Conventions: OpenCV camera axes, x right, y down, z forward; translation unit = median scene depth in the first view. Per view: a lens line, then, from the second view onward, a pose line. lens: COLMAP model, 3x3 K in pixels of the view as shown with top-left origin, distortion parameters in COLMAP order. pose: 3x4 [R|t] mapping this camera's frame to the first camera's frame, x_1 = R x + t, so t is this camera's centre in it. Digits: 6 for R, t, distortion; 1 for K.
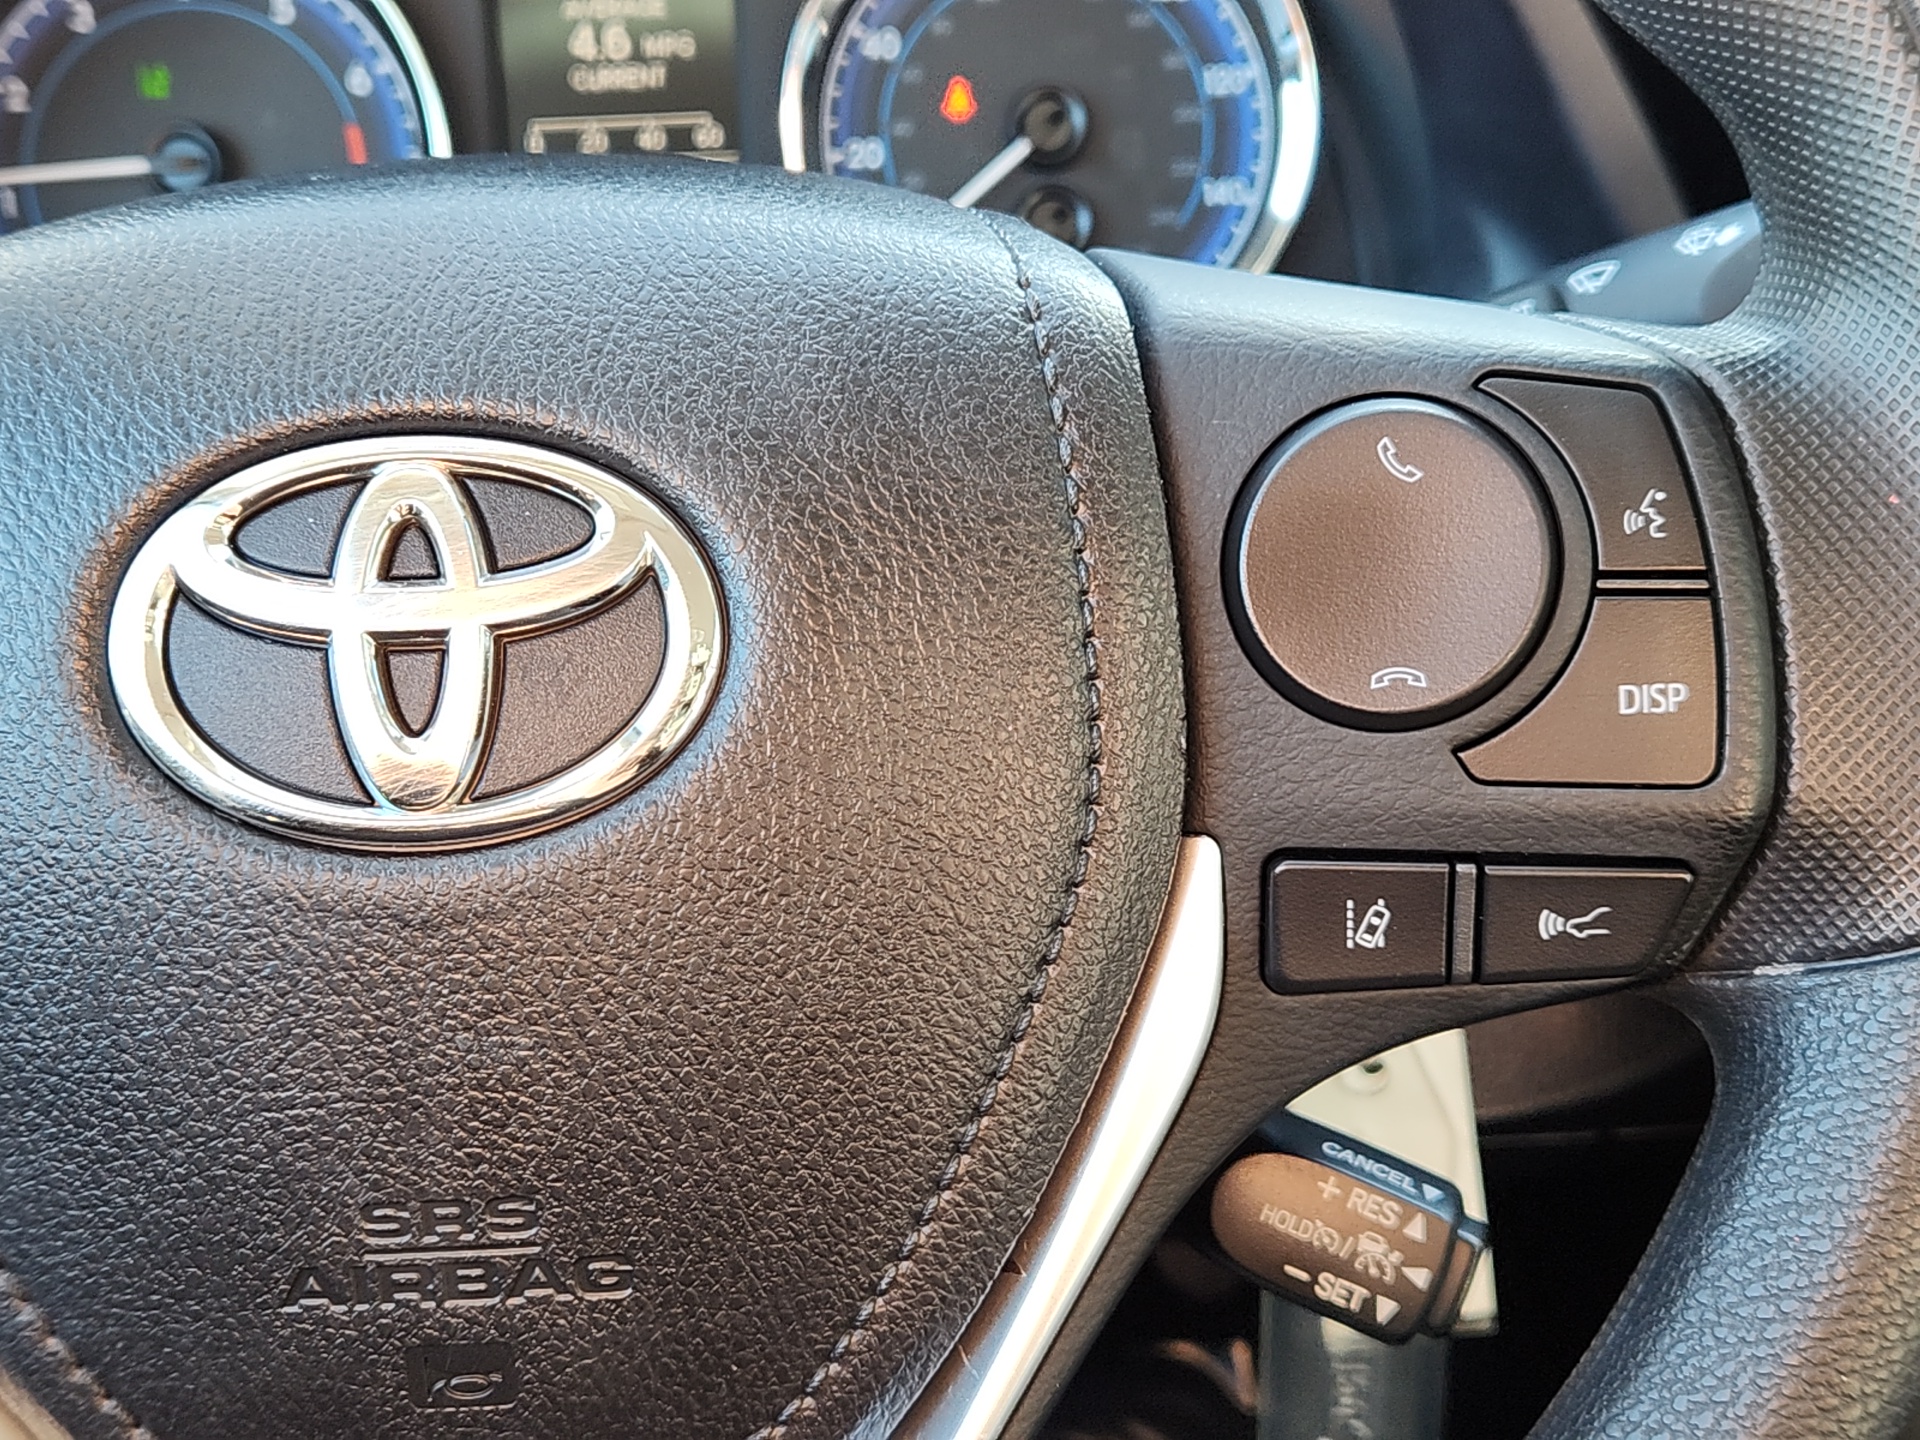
lens RADIAL K [[1292.3, 0, 986.8], [0, 1292.3, 720.5], [0, 0, 1]] dist [0.029389, -0.015767]
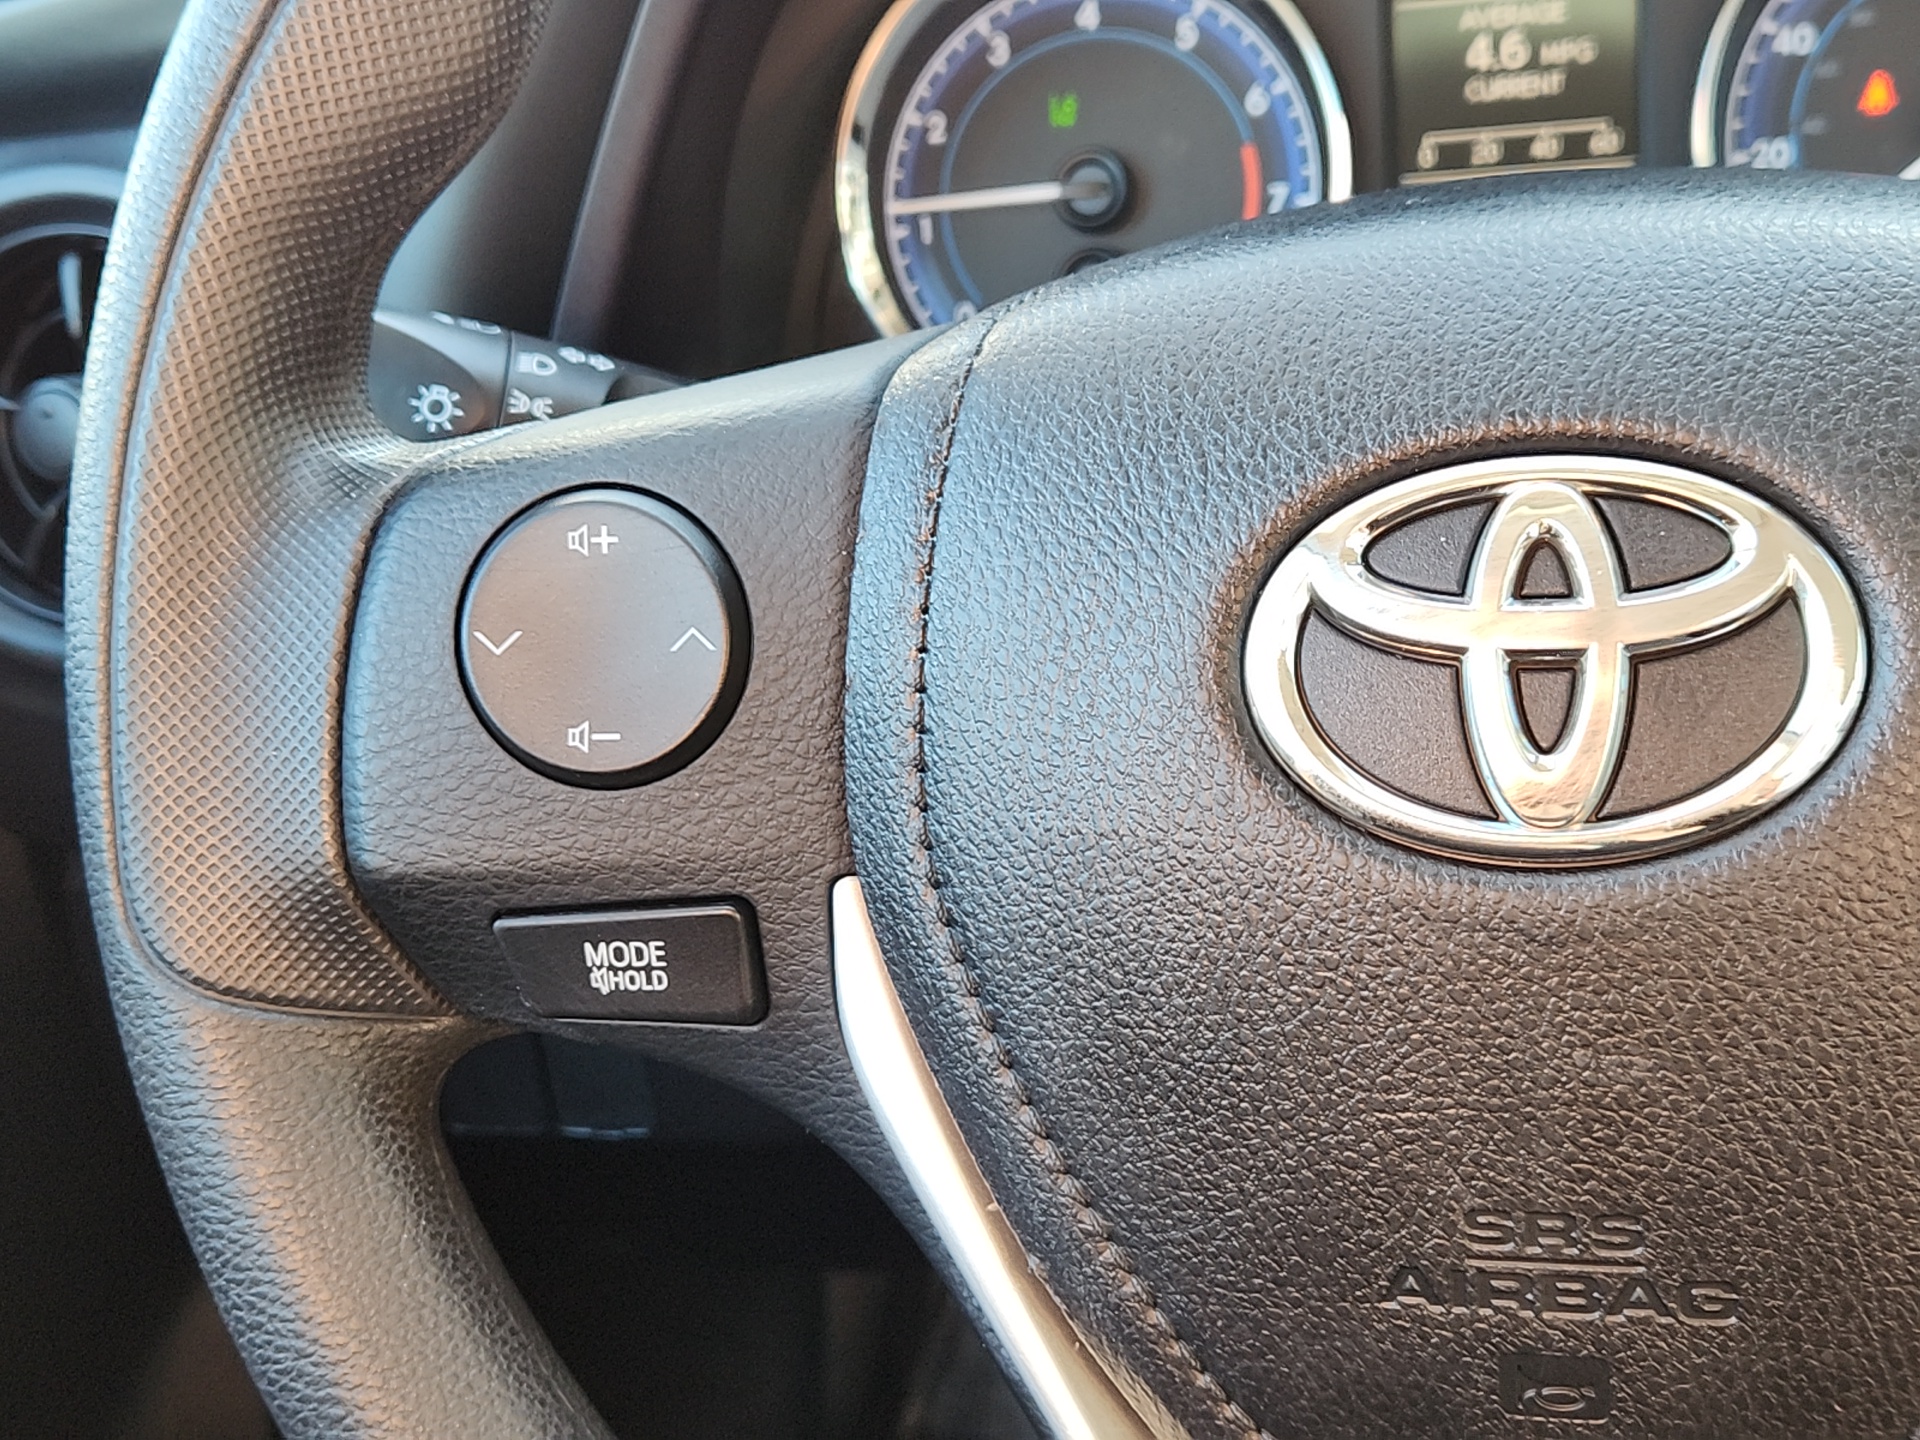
lens RADIAL K [[1292.3, 0, 986.8], [0, 1292.3, 720.5], [0, 0, 1]] dist [0.029389, -0.015767]
pose [[0.991224, 0.028551, -0.129074, -0.732772], [-0.027505, 0.999573, 0.009879, -0.011708], [0.129301, -0.006242, 0.991586, -0.057235]]
